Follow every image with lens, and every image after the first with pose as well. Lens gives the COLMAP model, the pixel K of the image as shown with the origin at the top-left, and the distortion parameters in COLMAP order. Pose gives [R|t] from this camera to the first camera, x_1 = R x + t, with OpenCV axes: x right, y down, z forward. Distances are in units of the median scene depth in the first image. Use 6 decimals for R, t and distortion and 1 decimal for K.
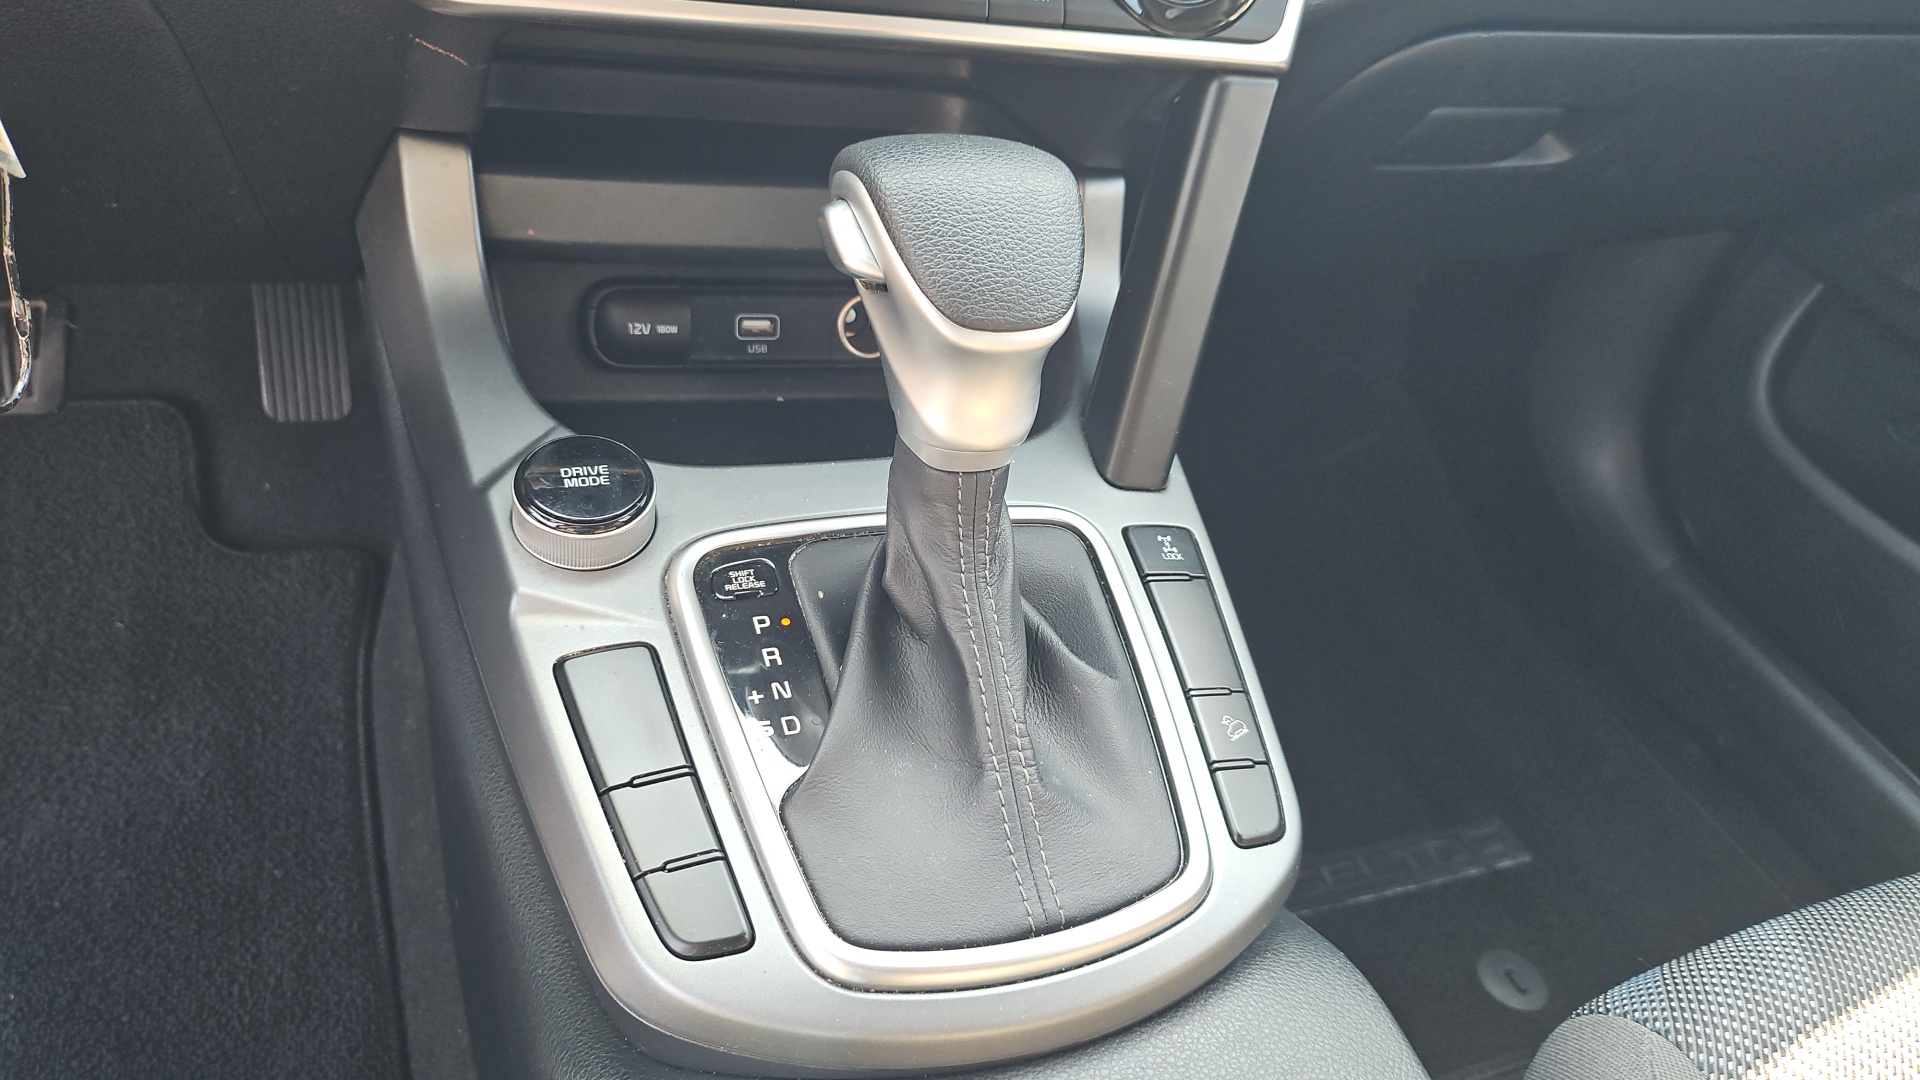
lens RADIAL K [[1352.3, 0, 974.2], [0, 1352.3, 535.2], [0, 0, 1]] dist [0.021917, -0.028774]
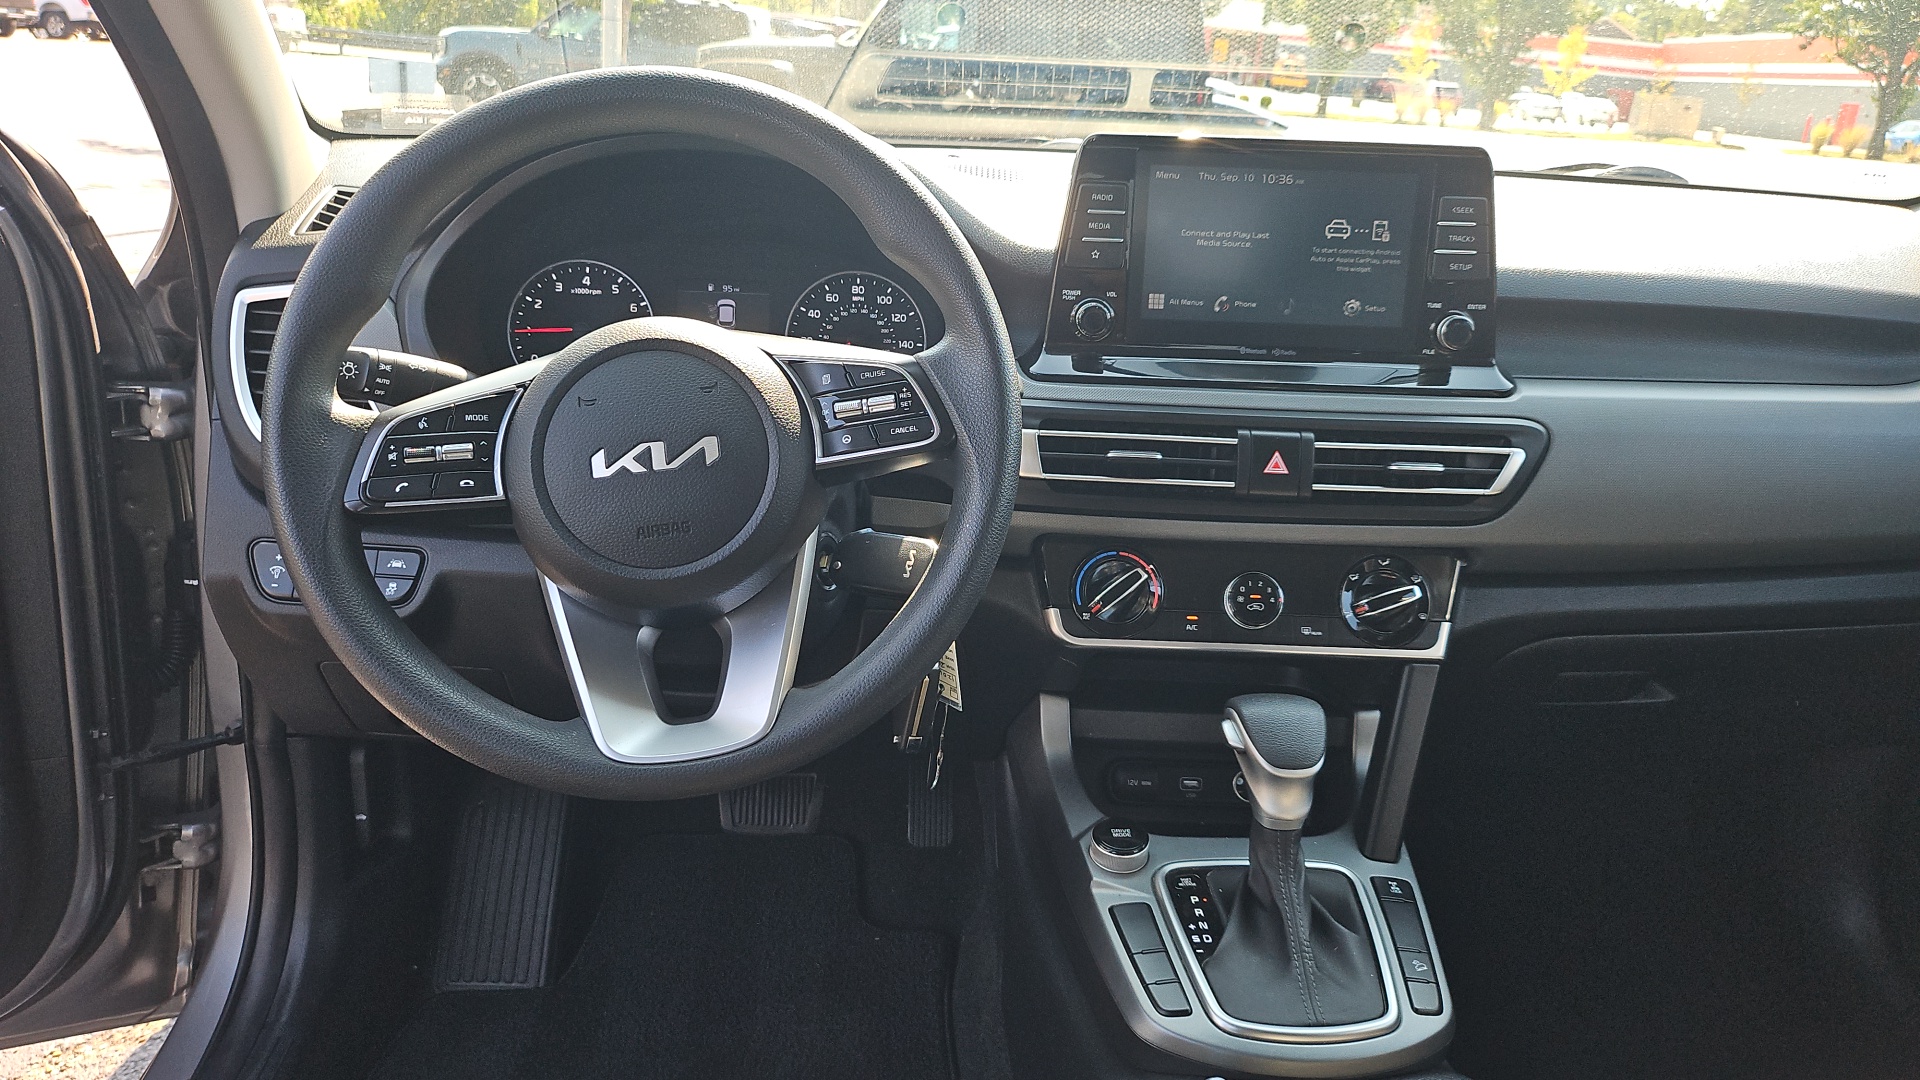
lens RADIAL K [[1352.3, 0, 972.7], [0, 1352.3, 514.6], [0, 0, 1]] dist [0.021917, -0.028774]
pose [[0.954761, -0.046863, -0.293659, 0.163900], [-0.070628, 0.923514, -0.377006, 0.306892], [0.288866, 0.380691, 0.878425, -1.193030]]
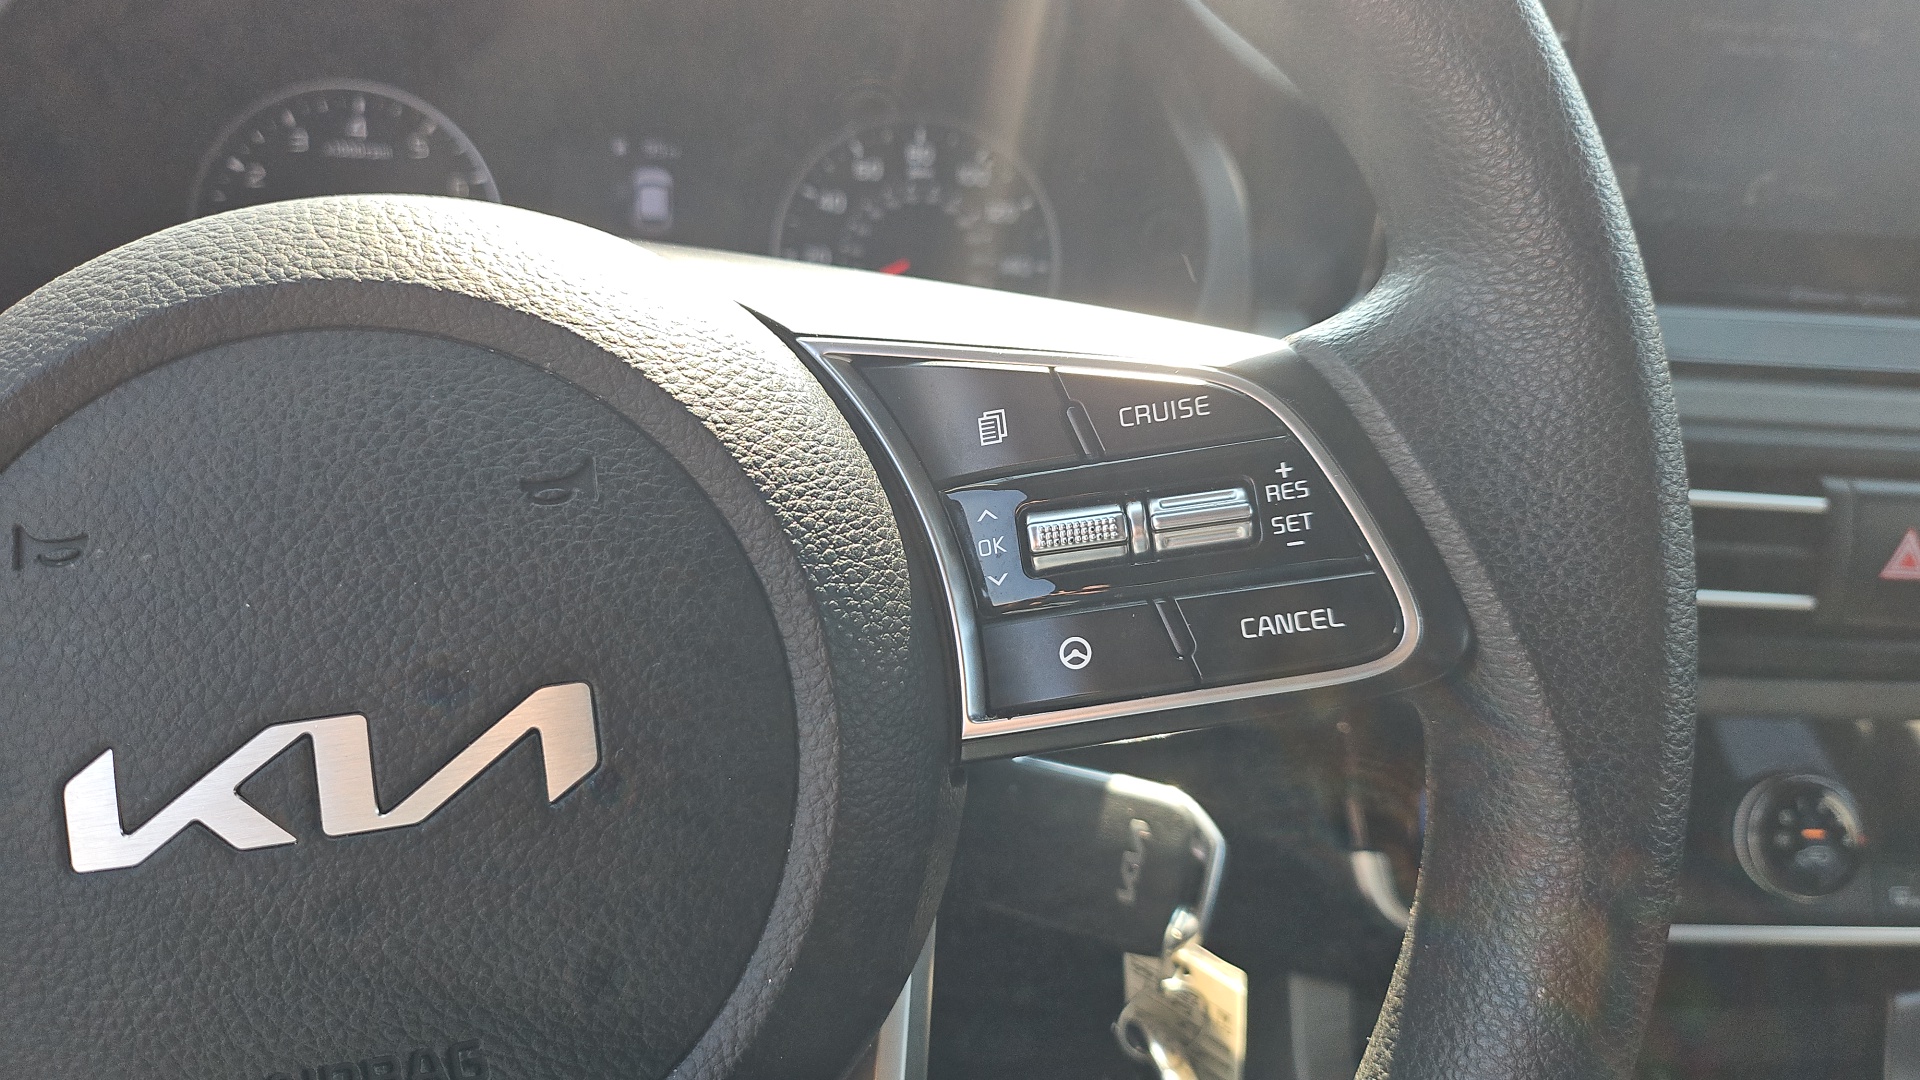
lens RADIAL K [[1352.3, 0, 944.0], [0, 1352.3, 568.4], [0, 0, 1]] dist [0.021917, -0.028774]
pose [[0.959301, -0.012285, -0.282118, -0.368338], [-0.068955, 0.958619, -0.276214, -0.280104], [0.273837, 0.284426, 0.918758, -0.271979]]
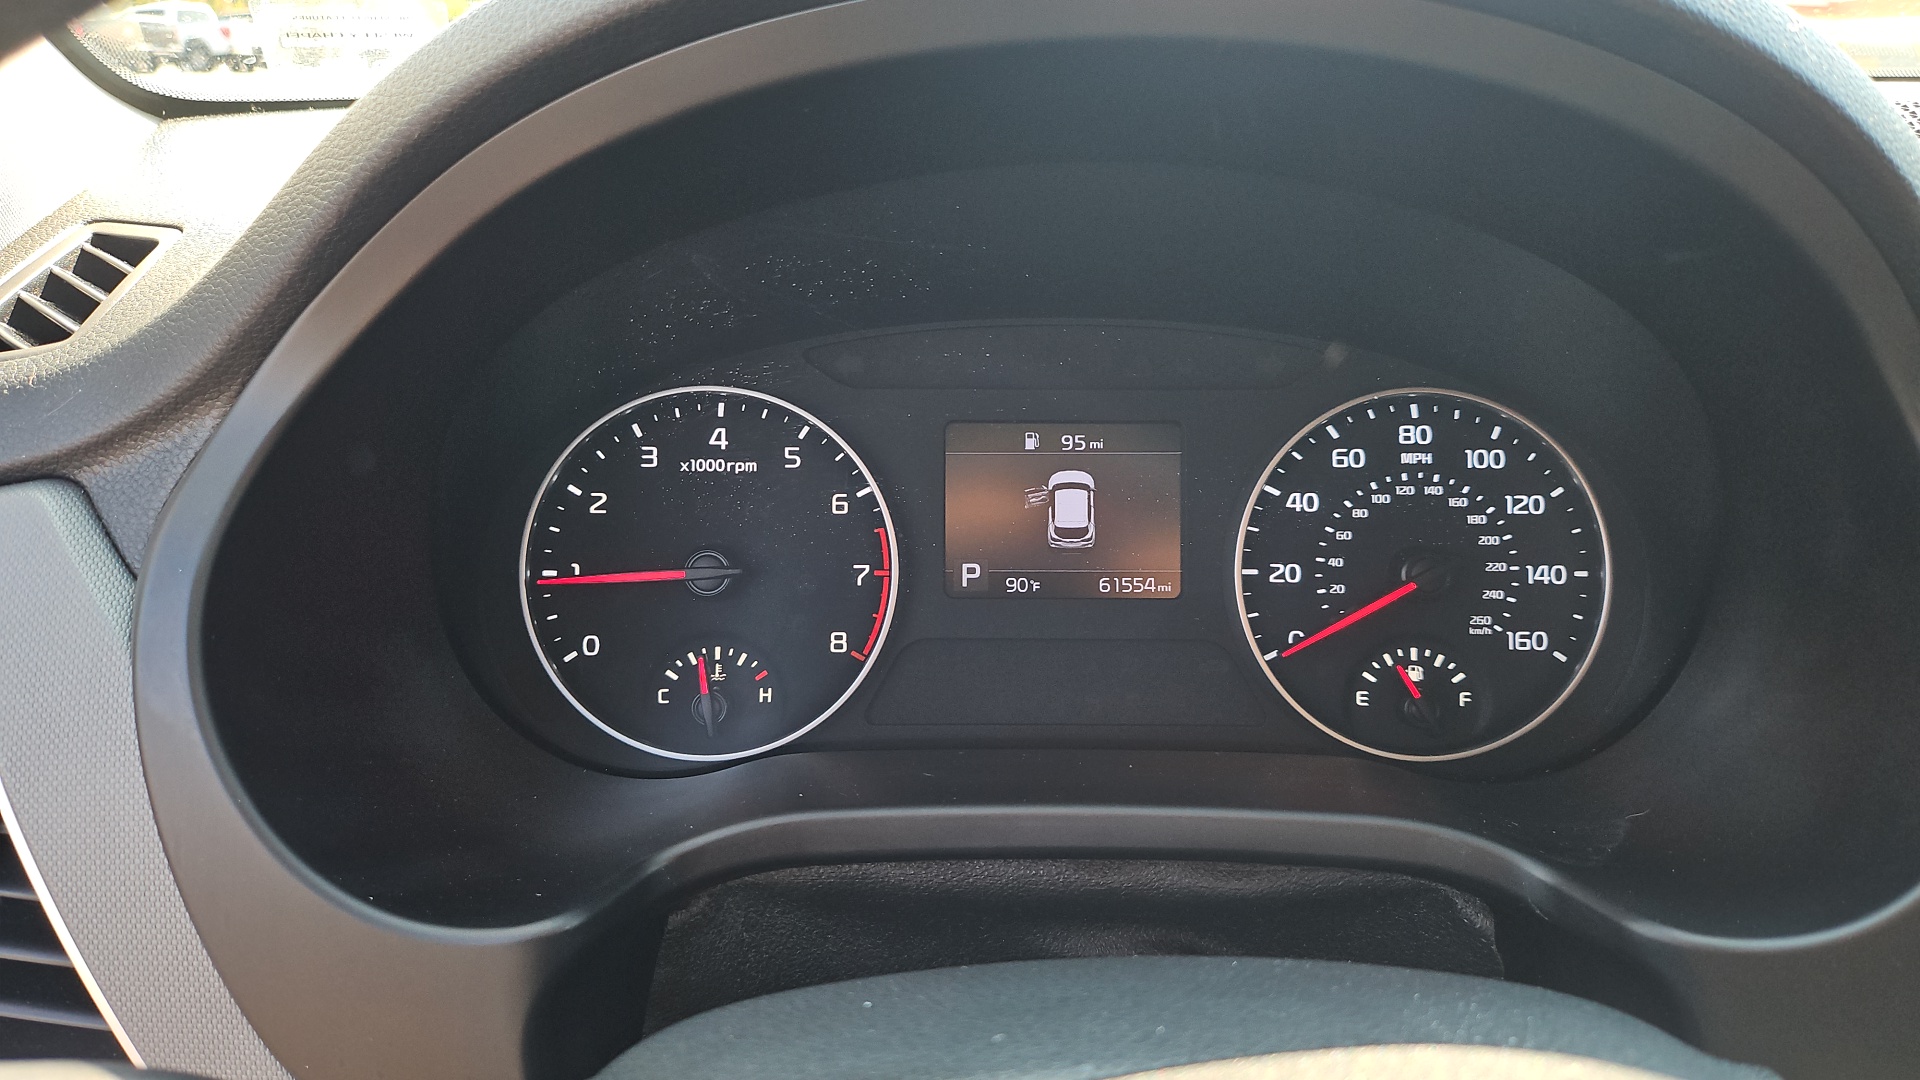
lens RADIAL K [[1352.3, 0, 966.8], [0, 1352.3, 527.4], [0, 0, 1]] dist [0.021917, -0.028774]
pose [[0.924203, -0.062514, -0.376750, -0.656562], [-0.082171, 0.930854, -0.356031, -0.543488], [0.372956, 0.360003, 0.855162, -0.167449]]
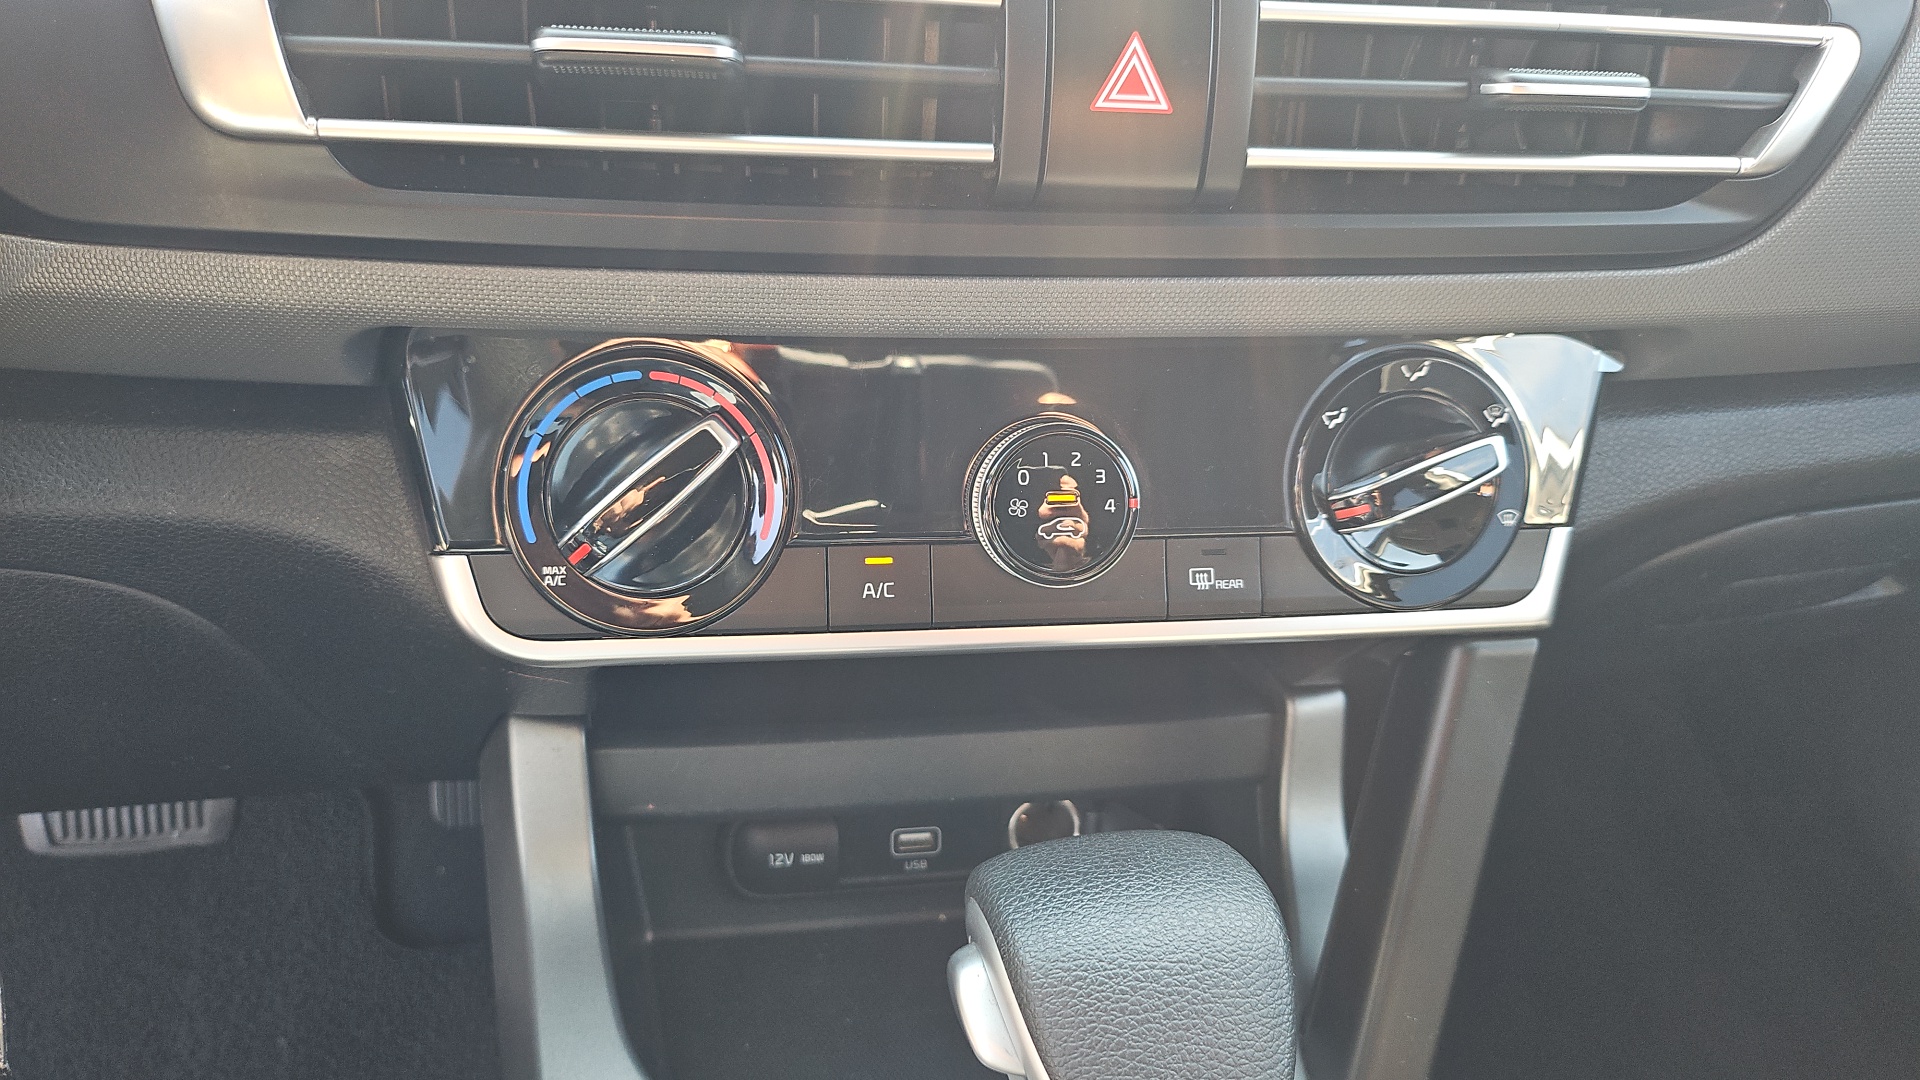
lens RADIAL K [[1352.3, 0, 979.5], [0, 1352.3, 530.3], [0, 0, 1]] dist [0.021917, -0.028774]
pose [[0.987931, -0.019715, -0.153638, 0.022828], [0.000283, 0.992095, -0.125492, -0.305037], [0.154897, 0.123934, 0.980126, 0.158910]]
